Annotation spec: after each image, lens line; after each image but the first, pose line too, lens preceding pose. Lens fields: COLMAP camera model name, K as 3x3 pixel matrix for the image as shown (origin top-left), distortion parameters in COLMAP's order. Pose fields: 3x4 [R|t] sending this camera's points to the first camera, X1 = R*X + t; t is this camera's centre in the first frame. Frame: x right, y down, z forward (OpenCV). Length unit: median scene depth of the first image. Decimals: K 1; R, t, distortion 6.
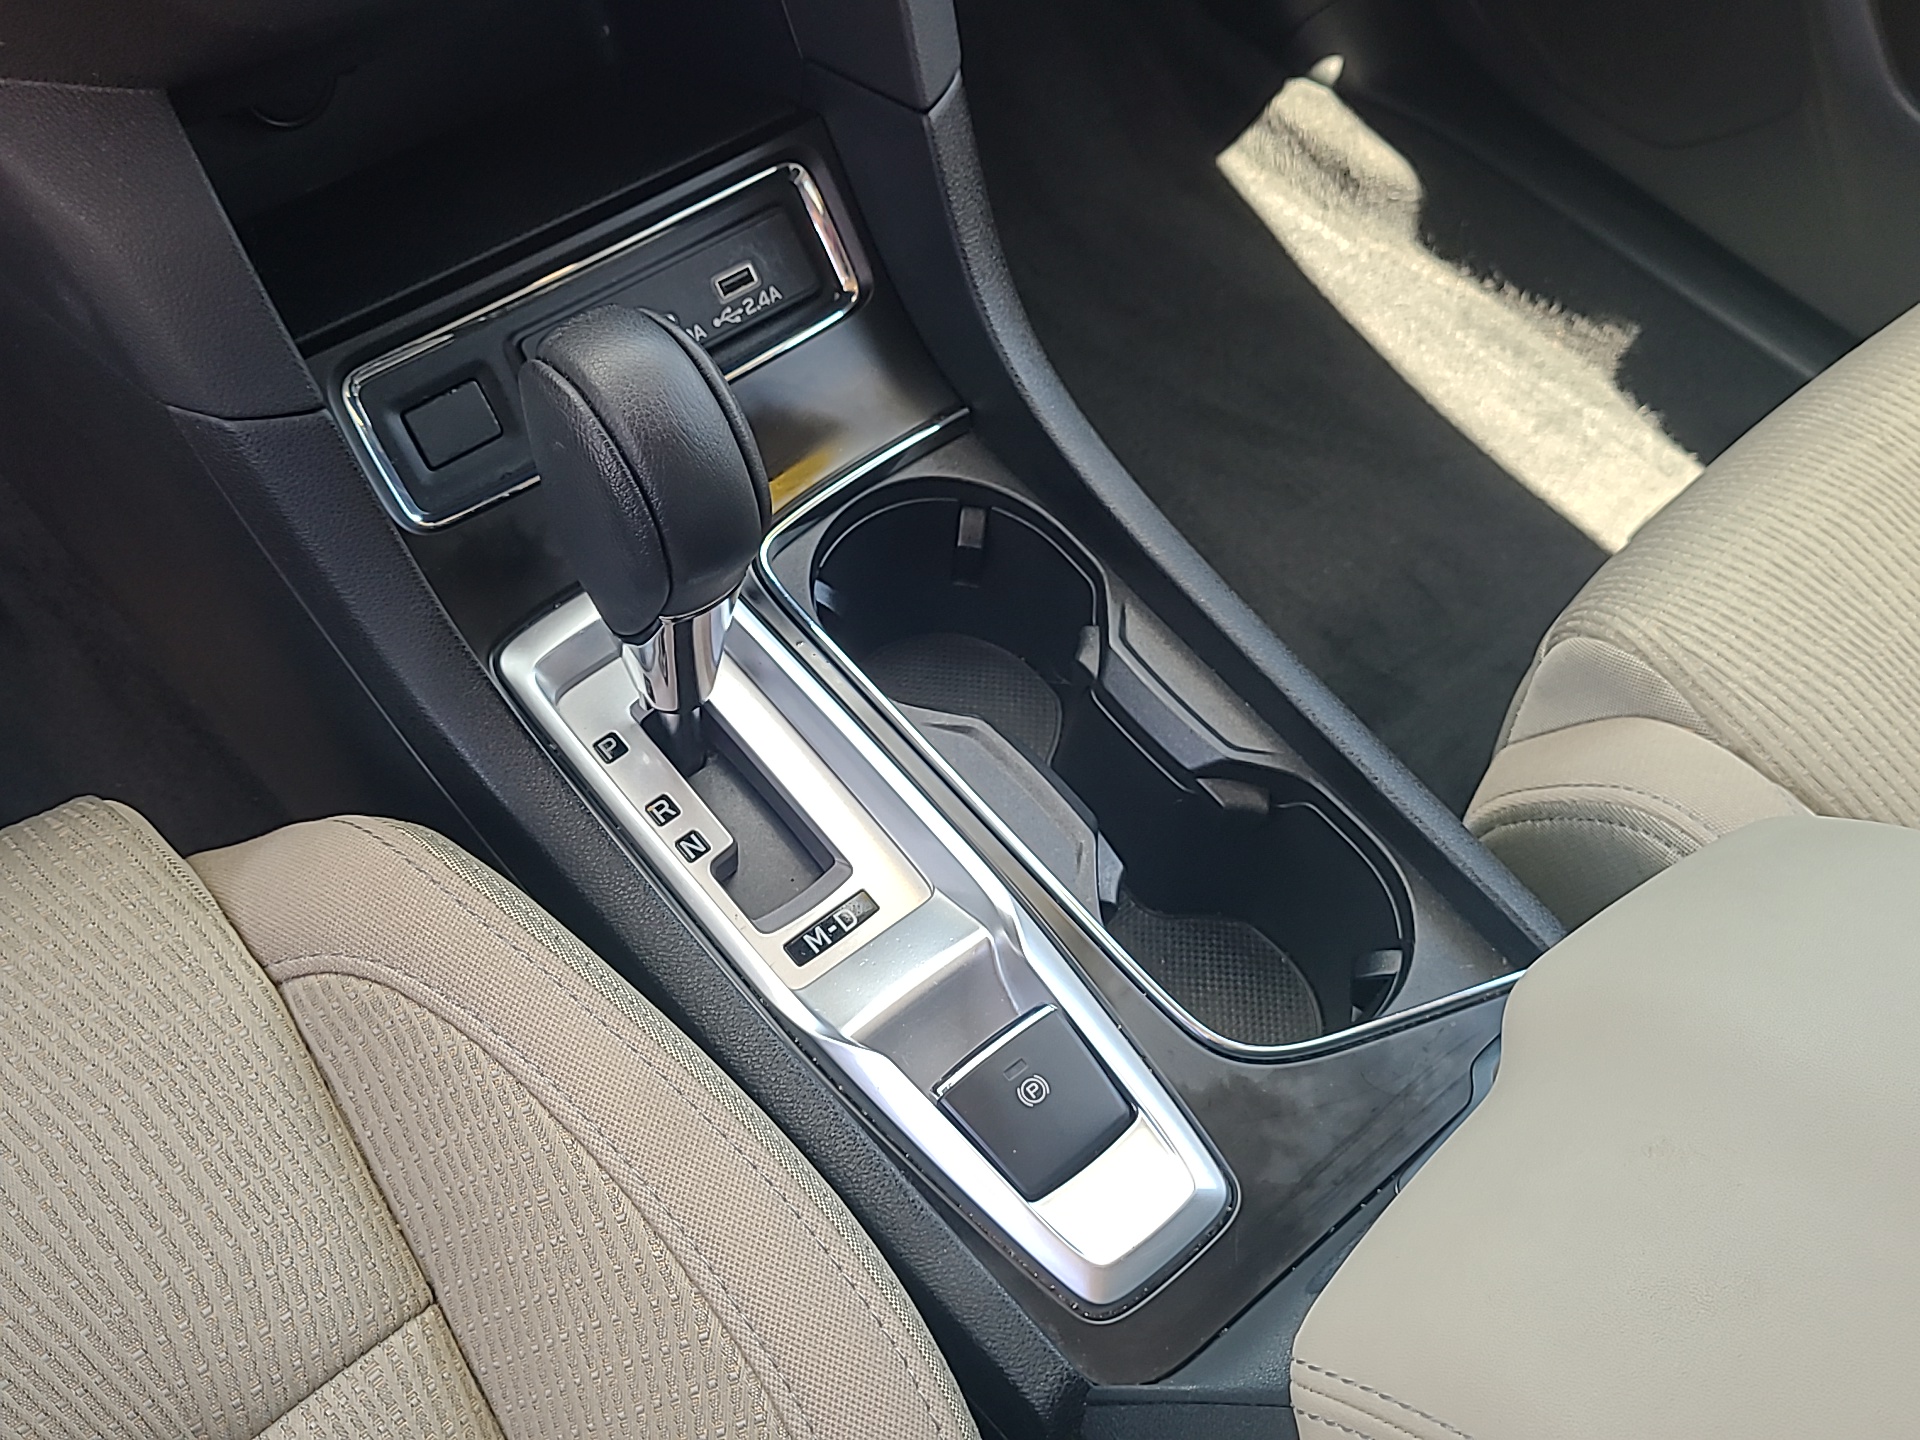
lens RADIAL K [[1875.9, 0, 908.9], [0, 1875.9, 724.3], [0, 0, 1]] dist [0.033150, 0.003814]
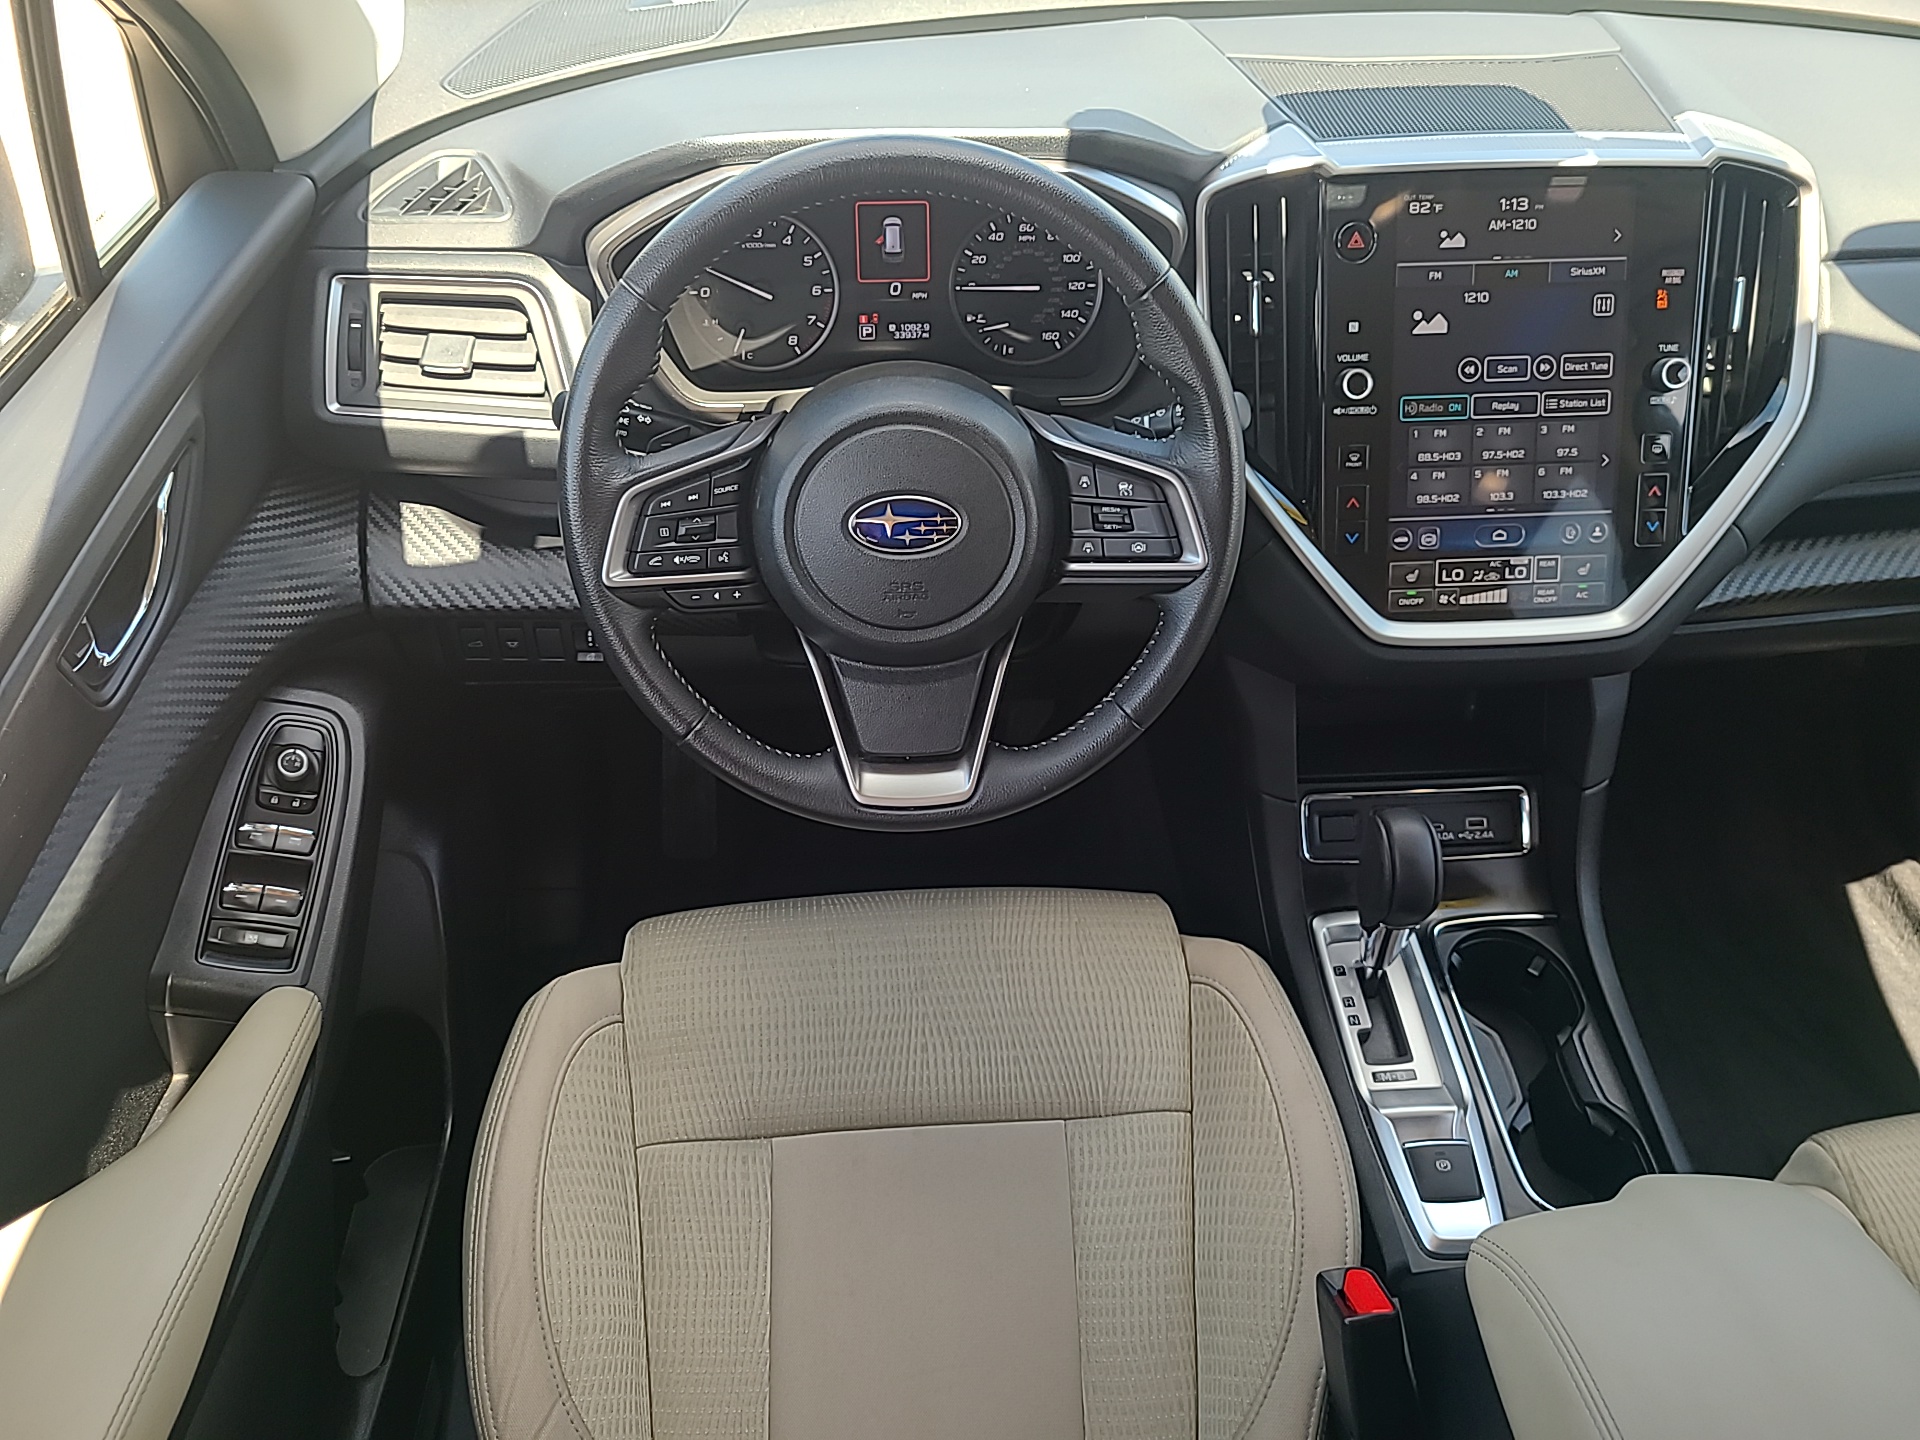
lens RADIAL K [[1407.0, 0, 960.0], [0, 1407.0, 720.0], [0, 0, 1]] dist [0.006310, -0.001107]
pose [[0.799250, 0.352231, -0.486963, 0.217752], [-0.464250, 0.876399, -0.128053, 0.187143], [0.381669, 0.328419, 0.863985, -0.858760]]
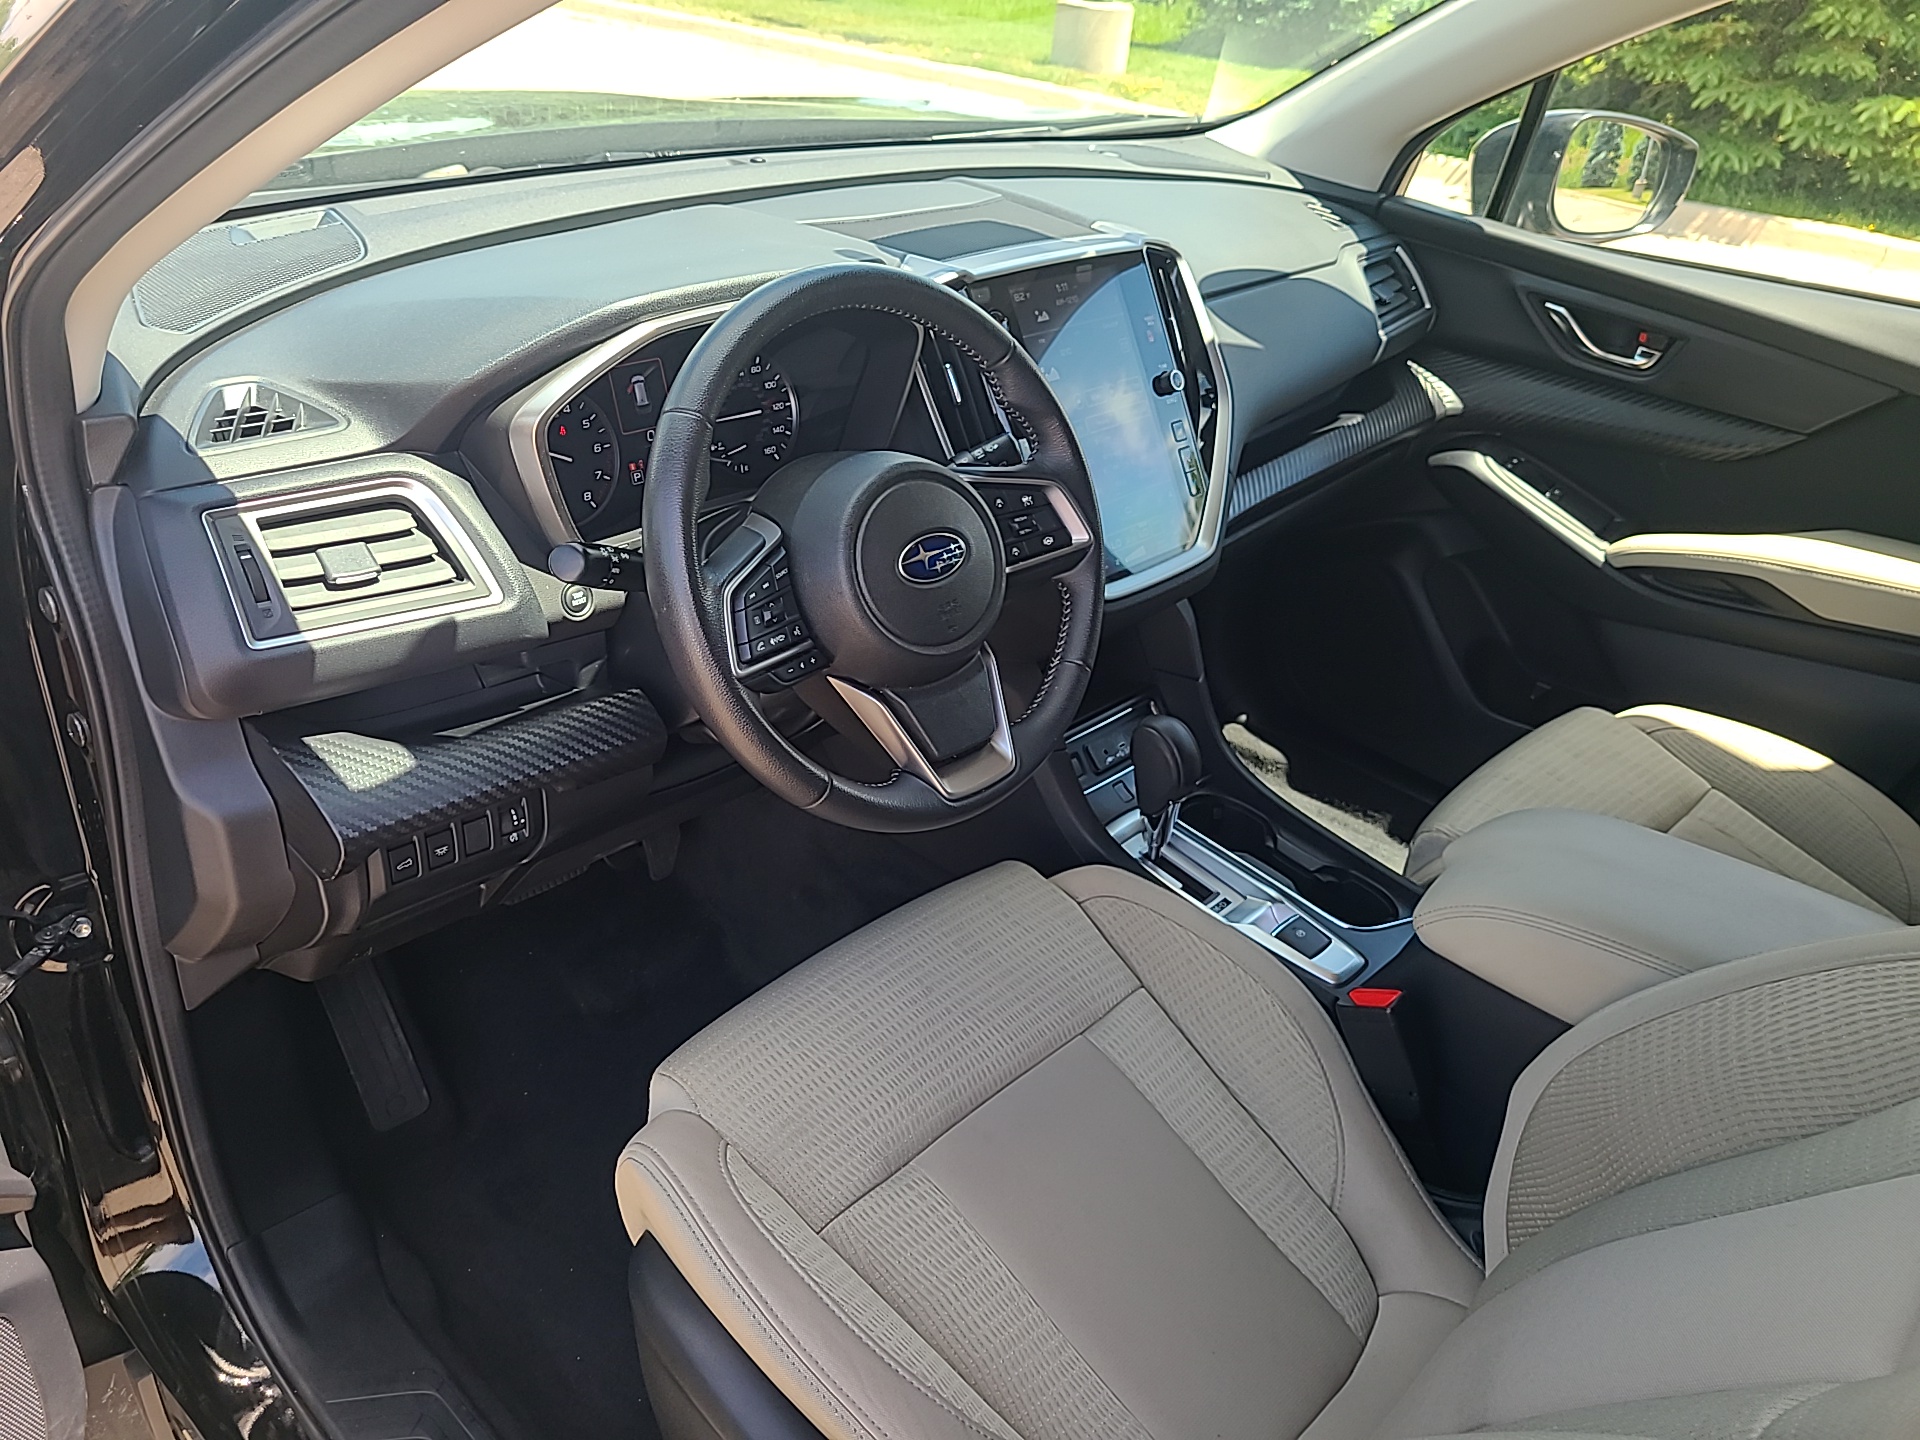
lens RADIAL K [[1438.3, 0, 868.5], [0, 1438.3, 719.3], [0, 0, 1]] dist [0.004028, 0.002317]
pose [[0.997196, -0.035104, 0.066090, -0.737264], [0.059186, 0.910411, -0.409448, 0.736277], [-0.045796, 0.412212, 0.909936, -1.235750]]
